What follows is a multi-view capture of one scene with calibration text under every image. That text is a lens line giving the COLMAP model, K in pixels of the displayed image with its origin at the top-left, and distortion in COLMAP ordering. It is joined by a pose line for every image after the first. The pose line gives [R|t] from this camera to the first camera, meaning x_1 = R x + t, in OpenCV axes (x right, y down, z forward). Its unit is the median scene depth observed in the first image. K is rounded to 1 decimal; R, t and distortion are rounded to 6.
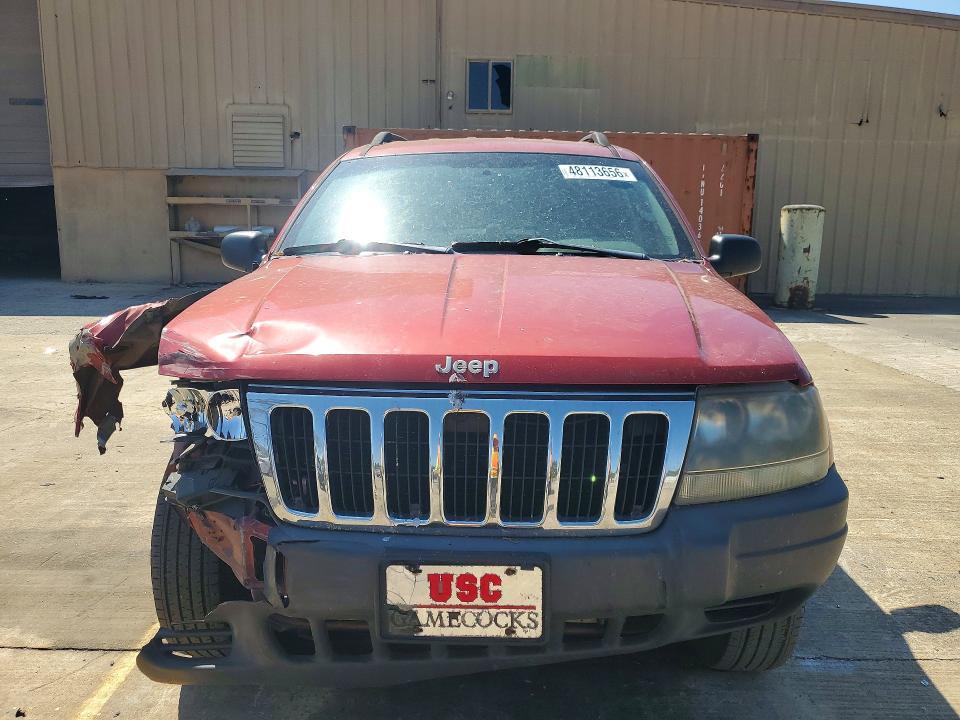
lens RADIAL K [[738.1, 0, 485.1], [0, 738.1, 357.8], [0, 0, 1]] dist [-0.000407, 0.003854]
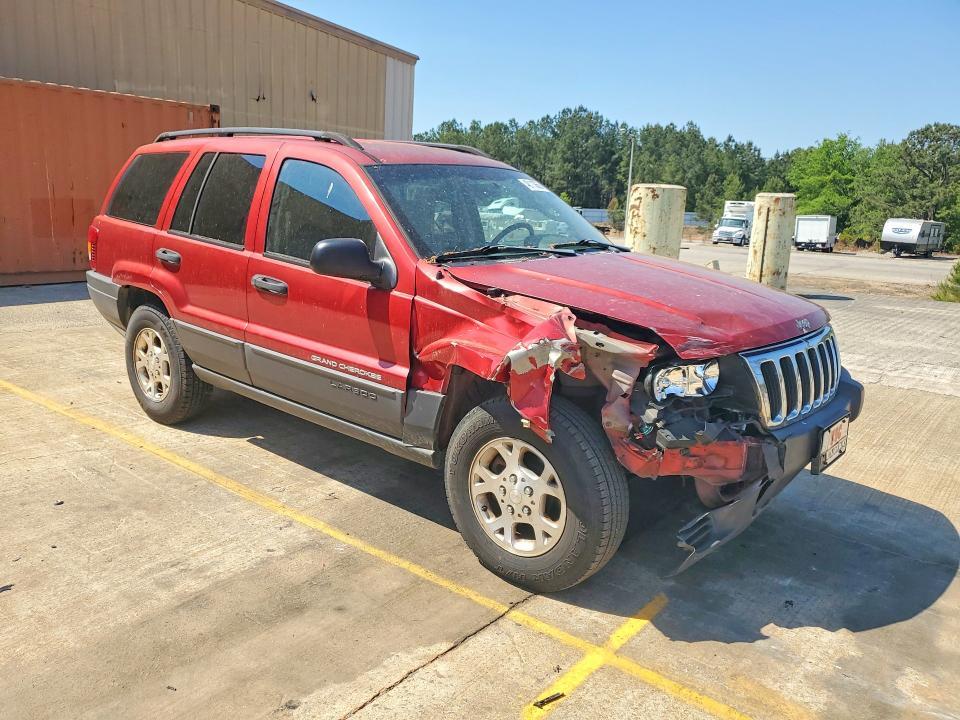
lens RADIAL K [[738.1, 0, 485.1], [0, 738.1, 357.8], [0, 0, 1]] dist [-0.000407, 0.003854]
pose [[0.630578, -0.155916, 0.760304, -0.211242], [0.114329, 0.987587, 0.107704, -0.019092], [-0.767659, 0.019009, 0.640576, 0.047066]]
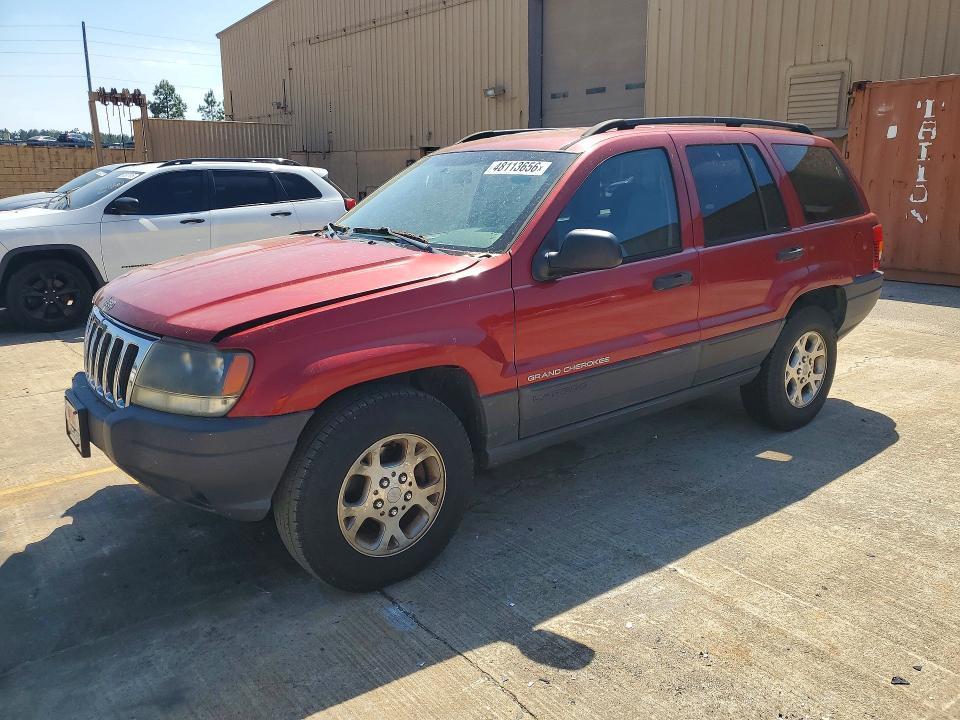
lens RADIAL K [[738.1, 0, 485.1], [0, 738.1, 357.8], [0, 0, 1]] dist [-0.000407, 0.003854]
pose [[0.638547, 0.162824, -0.752161, 0.217391], [-0.122063, 0.986418, 0.109909, -0.018932], [0.759841, 0.021629, 0.649749, 0.058484]]
